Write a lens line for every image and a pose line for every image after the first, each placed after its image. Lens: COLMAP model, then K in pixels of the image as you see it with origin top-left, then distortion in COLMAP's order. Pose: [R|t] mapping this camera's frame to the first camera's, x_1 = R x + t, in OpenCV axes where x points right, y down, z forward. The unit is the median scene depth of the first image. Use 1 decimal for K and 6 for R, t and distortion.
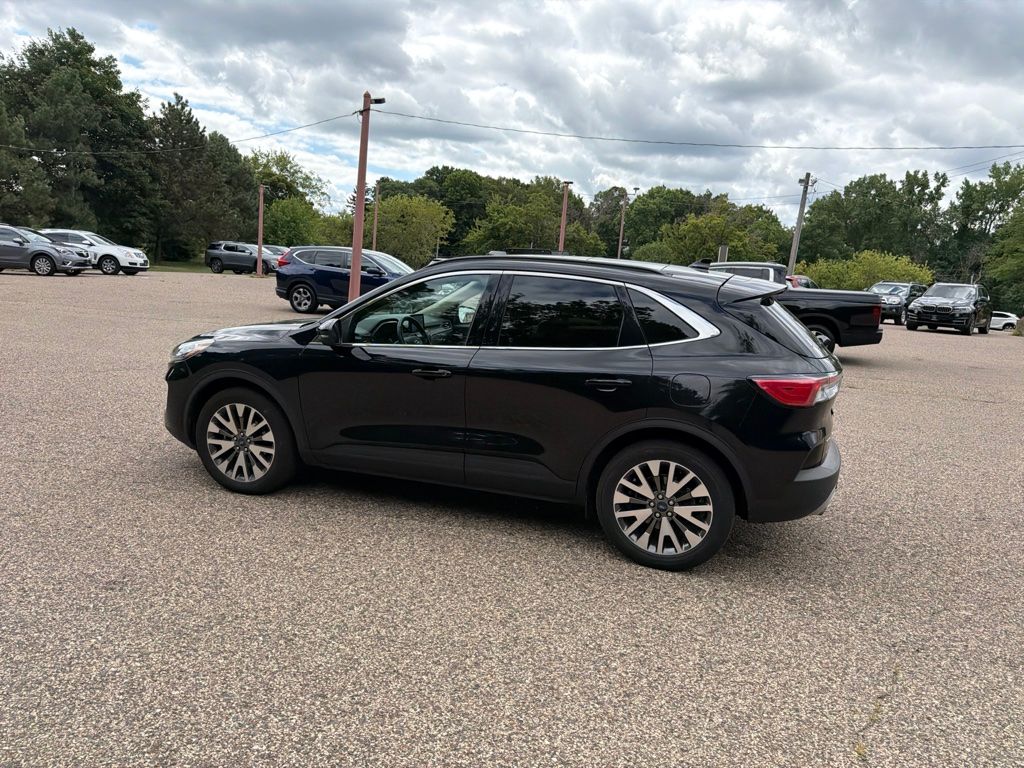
lens RADIAL K [[722.0, 0, 504.0], [0, 722.0, 384.8], [0, 0, 1]] dist [0.016123, -0.023205]
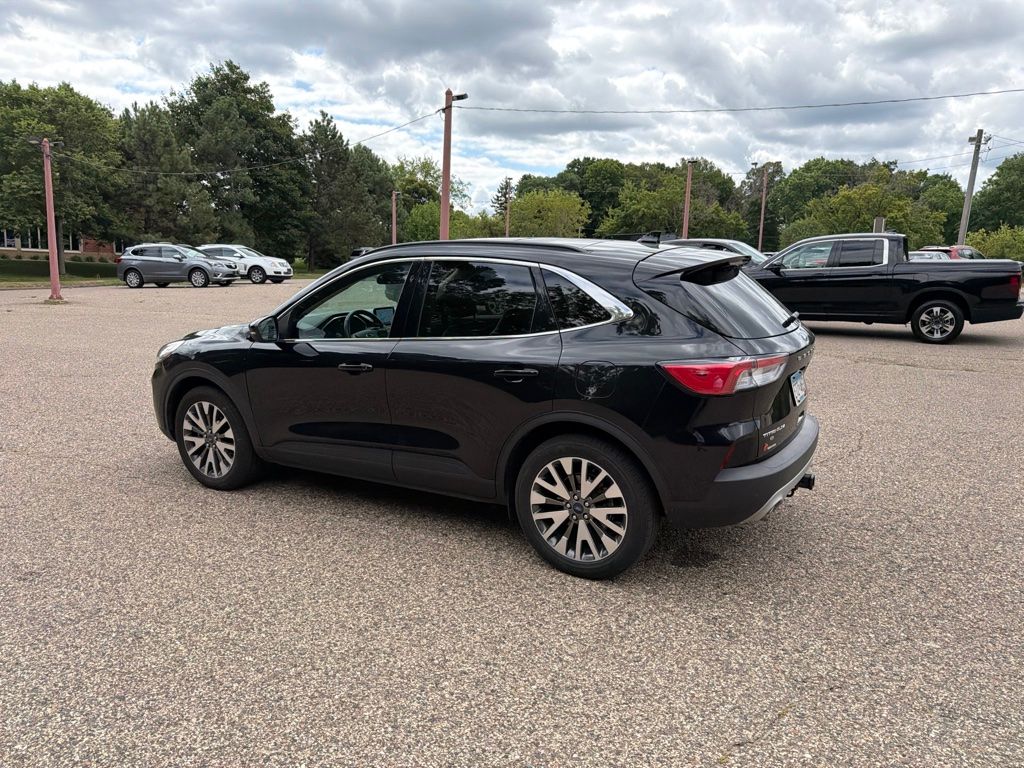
lens RADIAL K [[722.0, 0, 506.1], [0, 722.0, 380.5], [0, 0, 1]] dist [0.016123, -0.023205]
pose [[0.977828, -0.022815, -0.208164, 0.298800], [0.023642, 0.999719, 0.001486, 0.004856], [0.208072, -0.006374, 0.978093, 0.091875]]
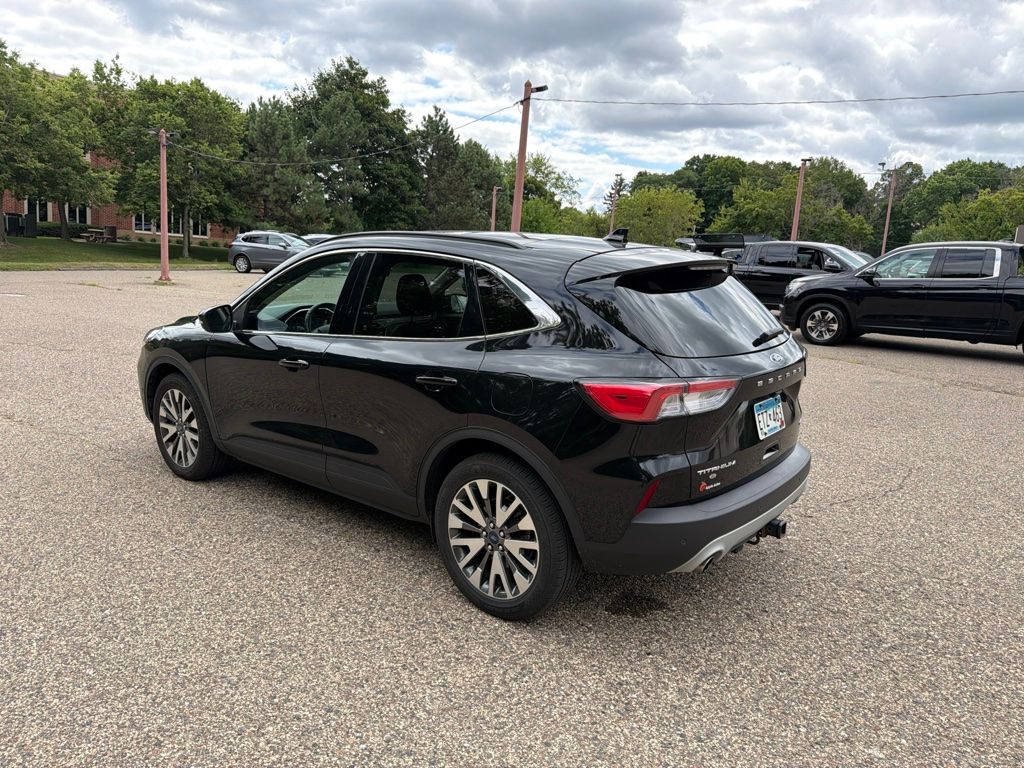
lens RADIAL K [[722.0, 0, 507.1], [0, 722.0, 379.4], [0, 0, 1]] dist [0.016123, -0.023205]
pose [[0.936633, 0.033540, -0.348703, 0.469498], [-0.033834, 0.999414, 0.005250, -0.010497], [0.348674, 0.006881, 0.937219, 0.235633]]
